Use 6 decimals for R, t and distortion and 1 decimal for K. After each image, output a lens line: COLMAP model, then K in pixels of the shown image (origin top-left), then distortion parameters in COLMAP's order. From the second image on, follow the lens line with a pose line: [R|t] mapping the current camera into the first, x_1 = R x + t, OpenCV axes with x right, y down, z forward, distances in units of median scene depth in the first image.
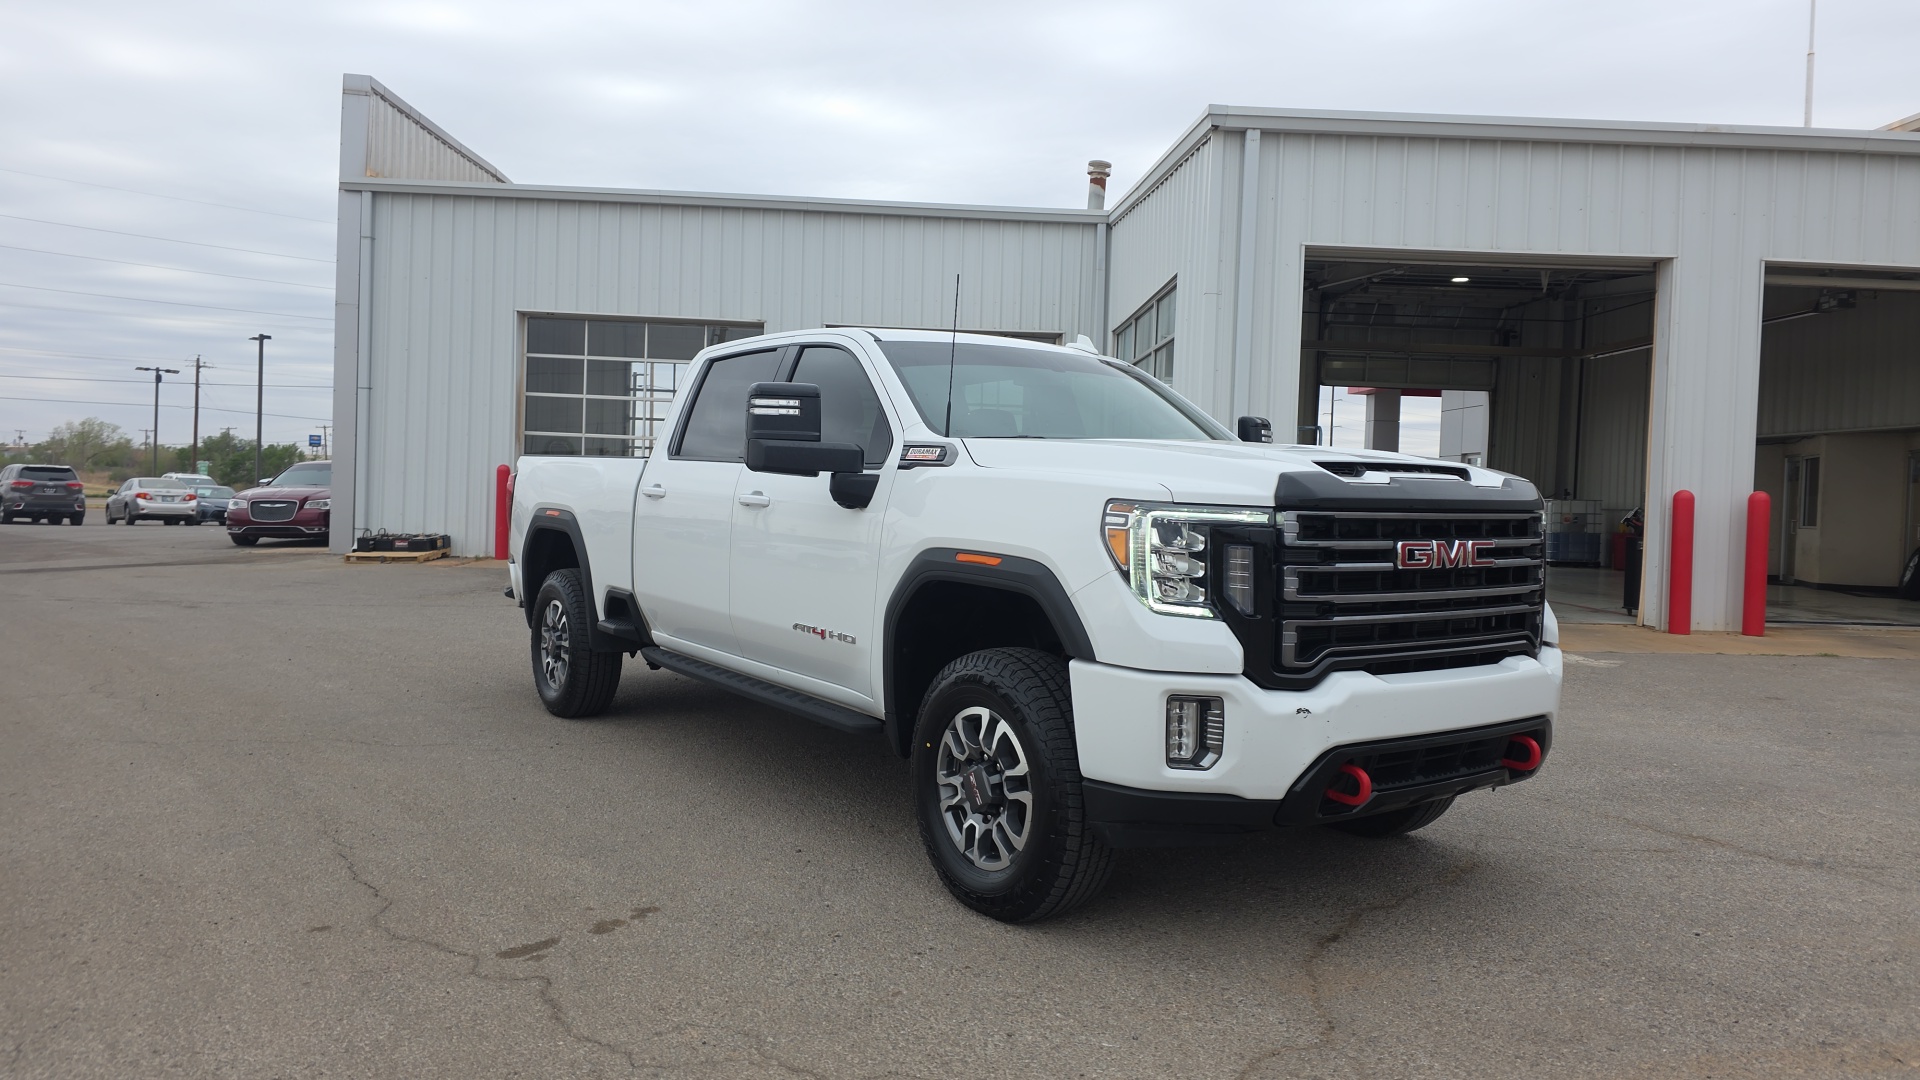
lens RADIAL K [[1300.8, 0, 1026.0], [0, 1300.8, 512.8], [0, 0, 1]] dist [0.050963, -0.061289]
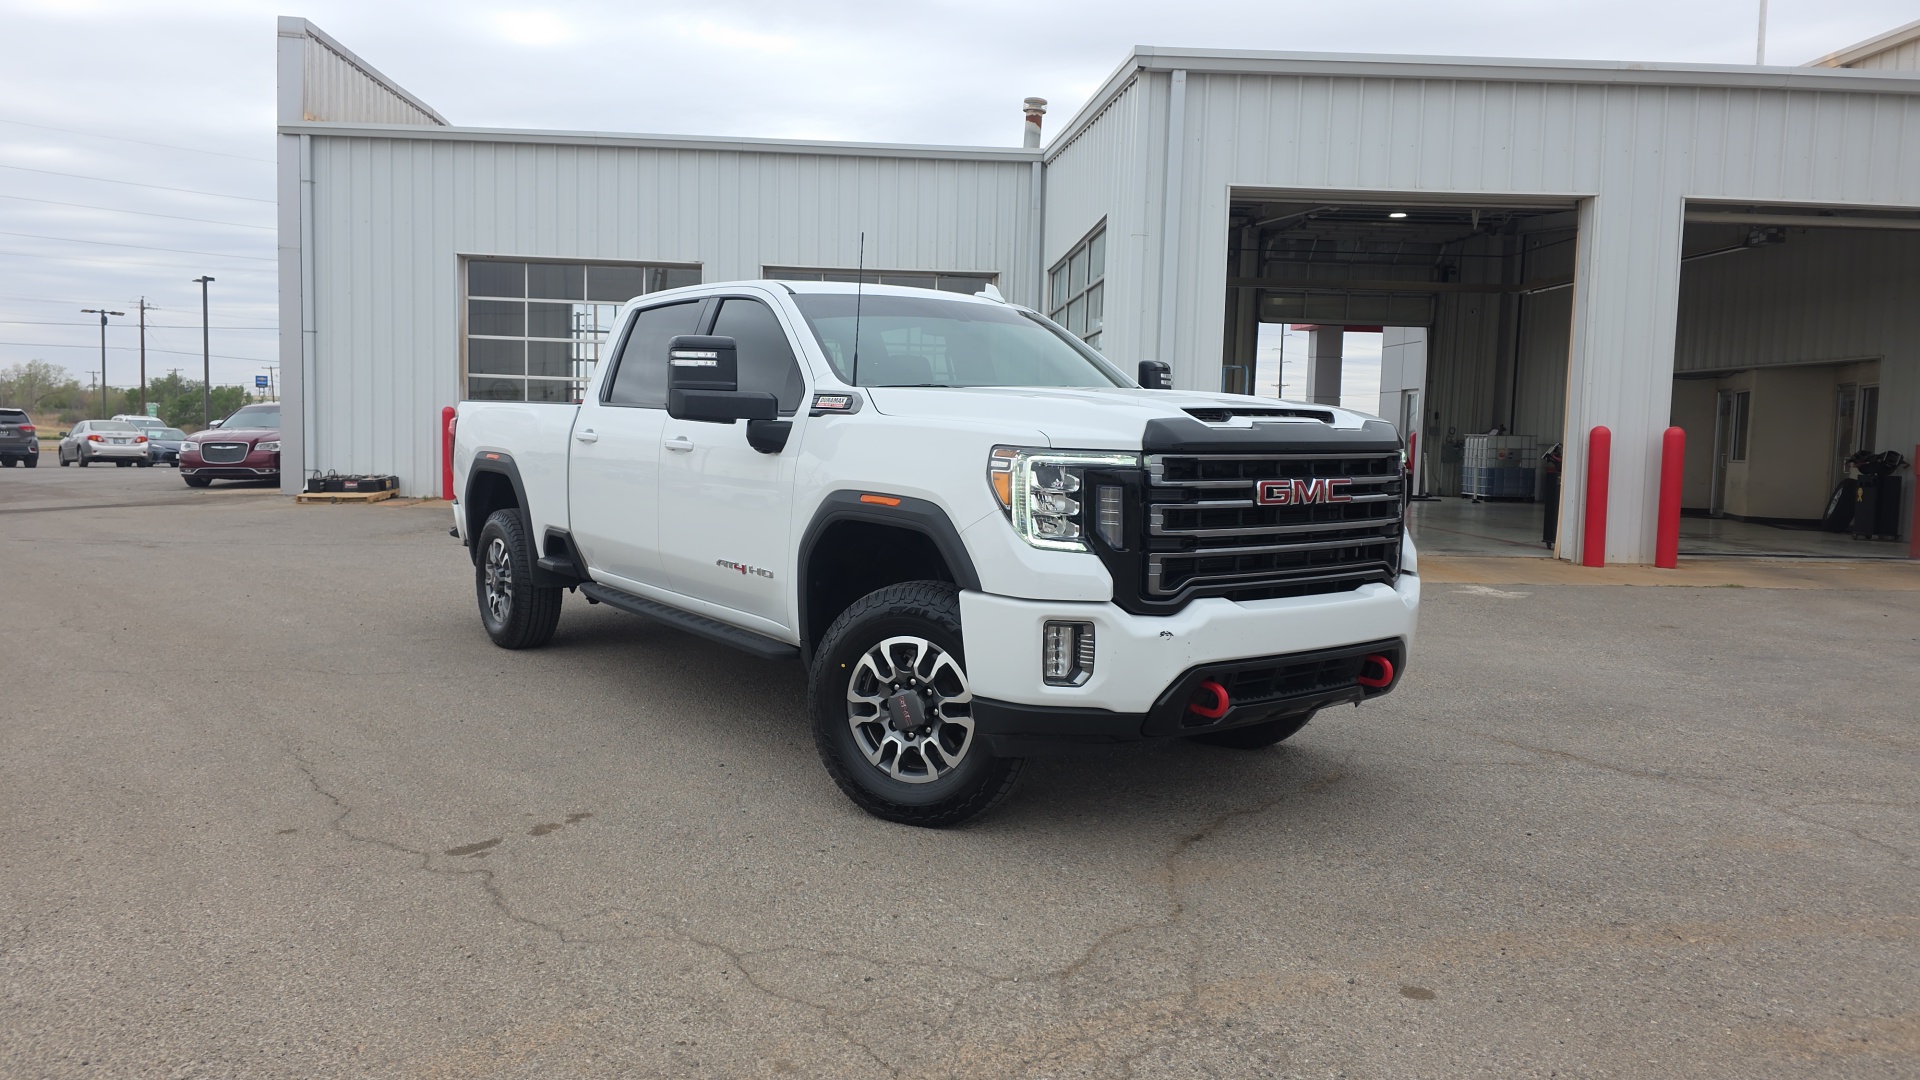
lens RADIAL K [[1294.6, 0, 965.0], [0, 1294.6, 526.1], [0, 0, 1]] dist [0.055275, -0.060814]
pose [[0.999971, -0.004820, -0.005890, 0.026733], [0.005154, 0.998298, 0.058083, -0.002757], [0.005600, -0.058112, 0.998294, -0.052570]]
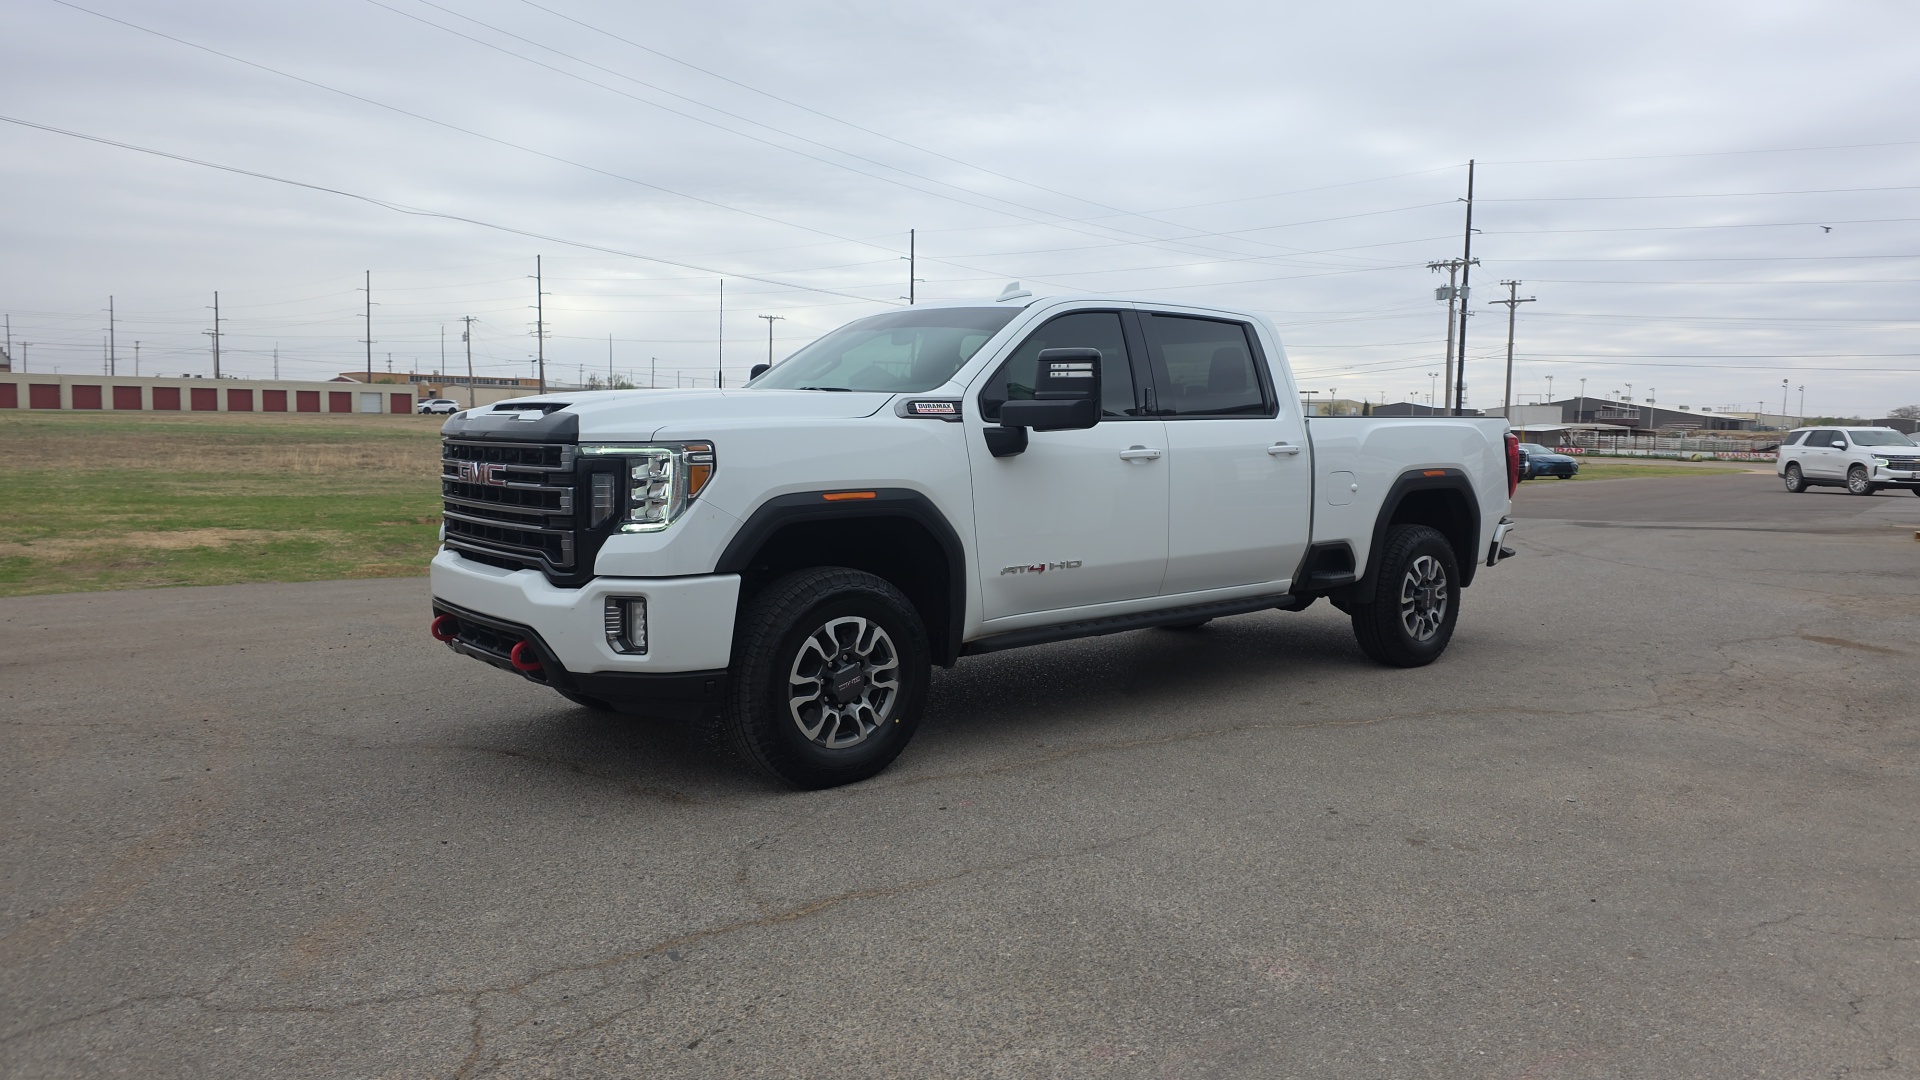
lens RADIAL K [[1296.5, 0, 1022.8], [0, 1296.5, 517.6], [0, 0, 1]] dist [0.107321, -0.115081]
pose [[0.051762, 0.048377, -0.997487, 0.979415], [-0.034629, 0.998312, 0.046620, -0.001731], [0.998059, 0.032129, 0.053350, 0.882119]]
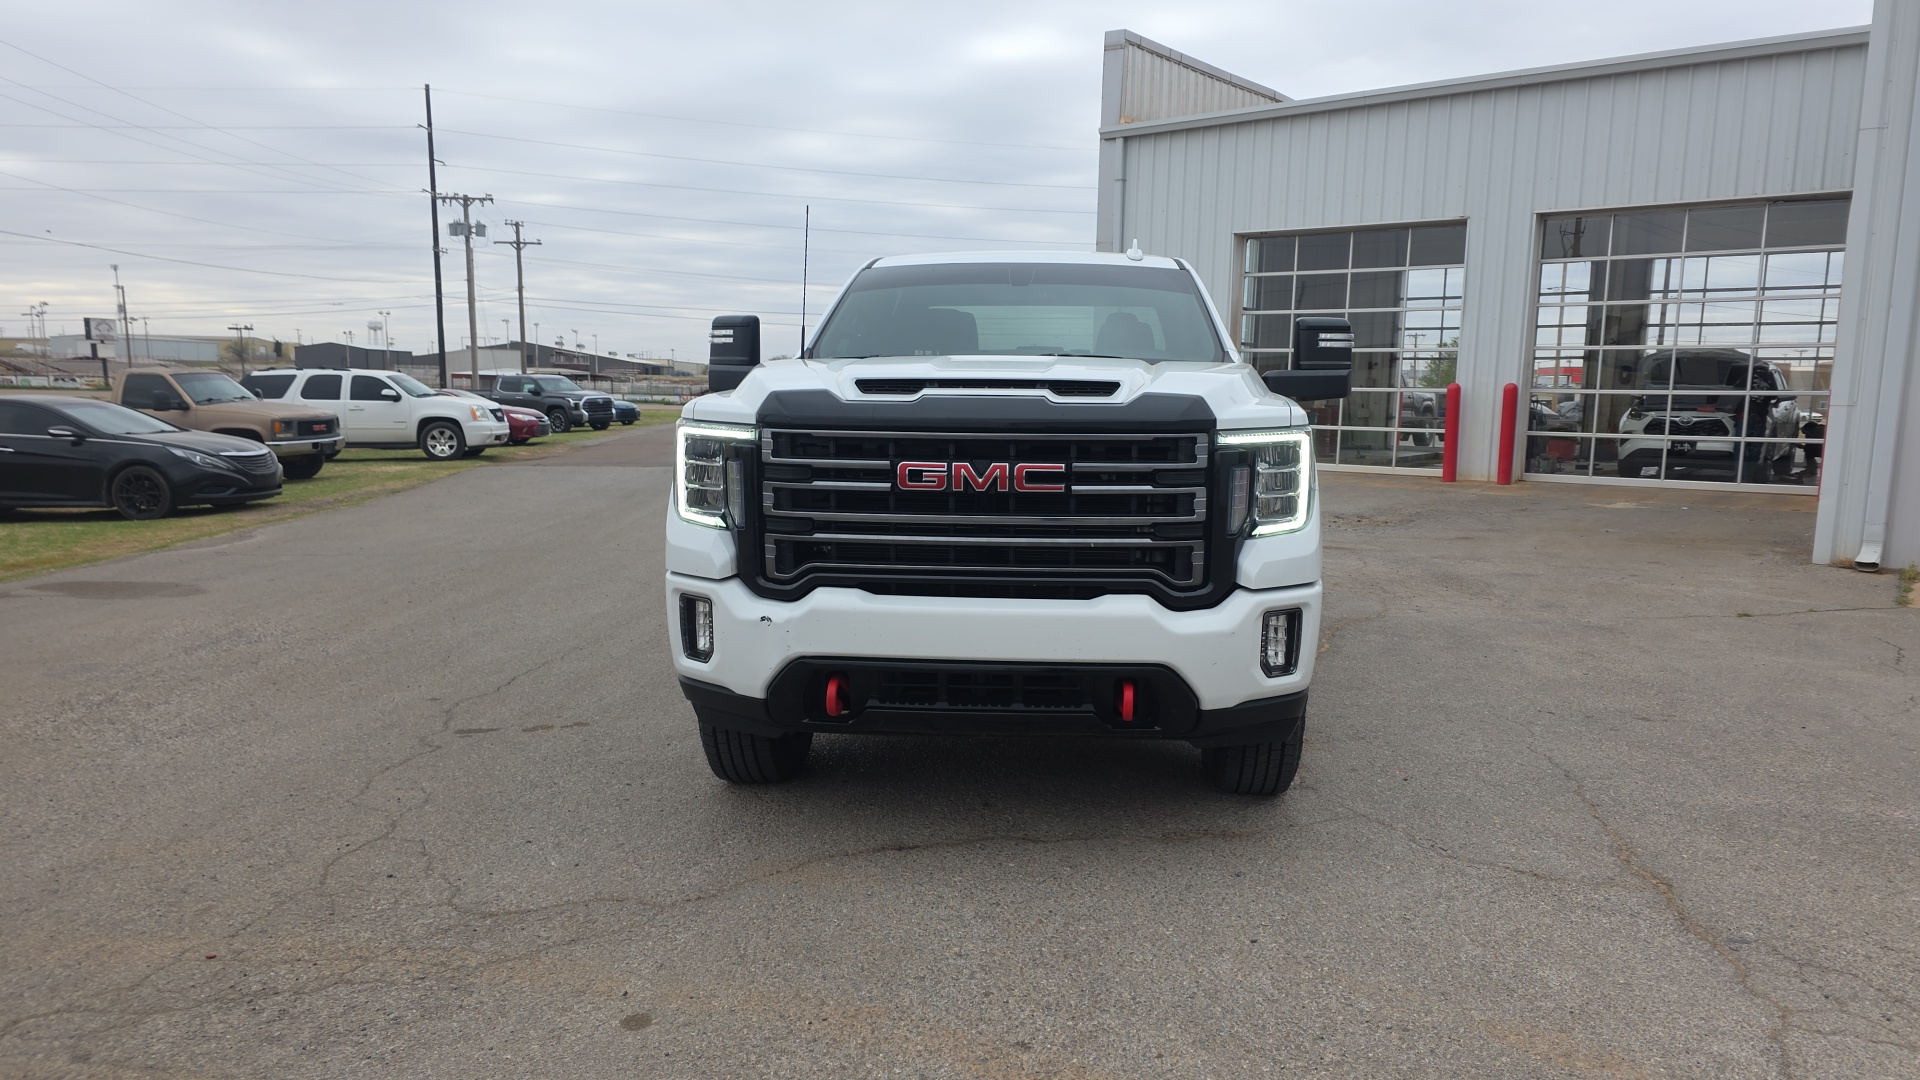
lens RADIAL K [[1308.3, 0, 985.7], [0, 1308.3, 557.5], [0, 0, 1]] dist [0.076900, -0.063393]
pose [[0.743546, 0.073017, -0.664686, 0.575184], [-0.006679, 0.994782, 0.101808, -0.003708], [0.668651, -0.071260, 0.740154, 0.187252]]
